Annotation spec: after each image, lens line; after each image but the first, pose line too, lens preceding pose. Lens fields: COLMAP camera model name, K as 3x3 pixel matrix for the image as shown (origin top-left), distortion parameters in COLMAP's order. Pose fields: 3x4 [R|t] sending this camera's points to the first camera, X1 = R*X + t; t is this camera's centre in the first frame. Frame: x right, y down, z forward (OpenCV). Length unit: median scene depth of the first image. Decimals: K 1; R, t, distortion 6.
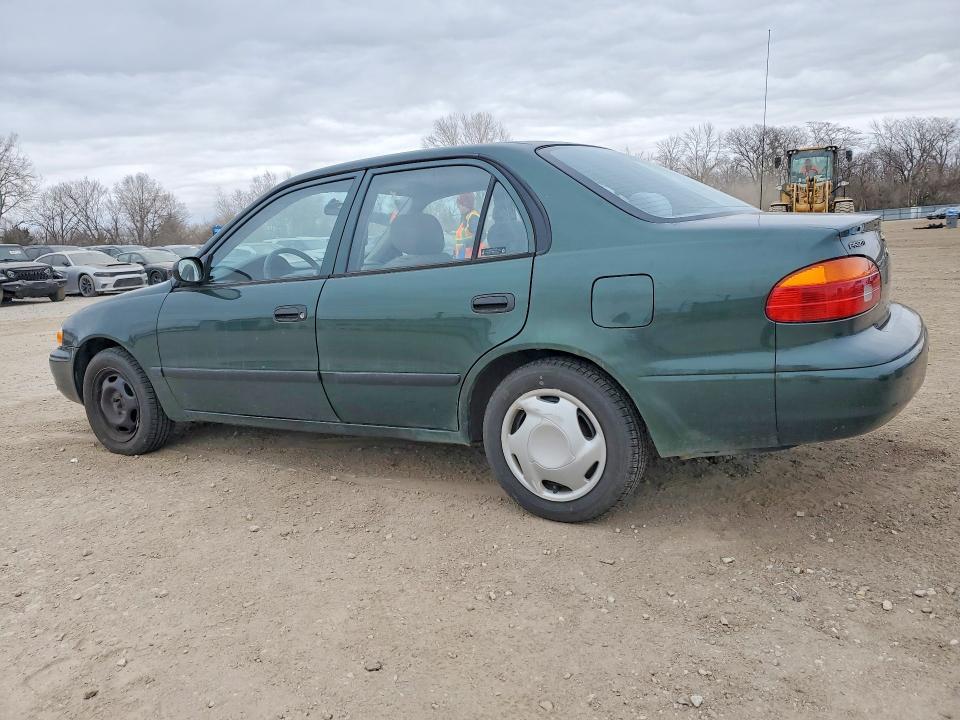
lens RADIAL K [[743.8, 0, 480.0], [0, 743.8, 360.0], [0, 0, 1]] dist [0.006686, 0.006449]
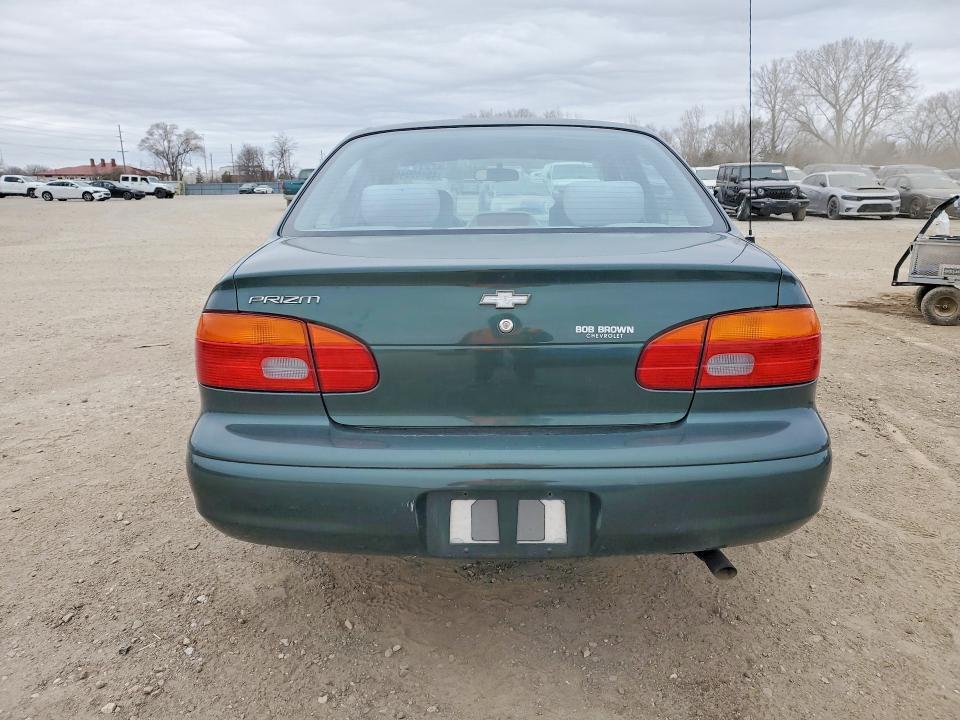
lens RADIAL K [[743.8, 0, 480.0], [0, 743.8, 360.0], [0, 0, 1]] dist [0.006686, 0.006449]
pose [[0.517521, 0.255746, -0.816557, 0.098955], [-0.164855, 0.966212, 0.198135, -0.022294], [0.839639, 0.032075, 0.542196, 0.062866]]
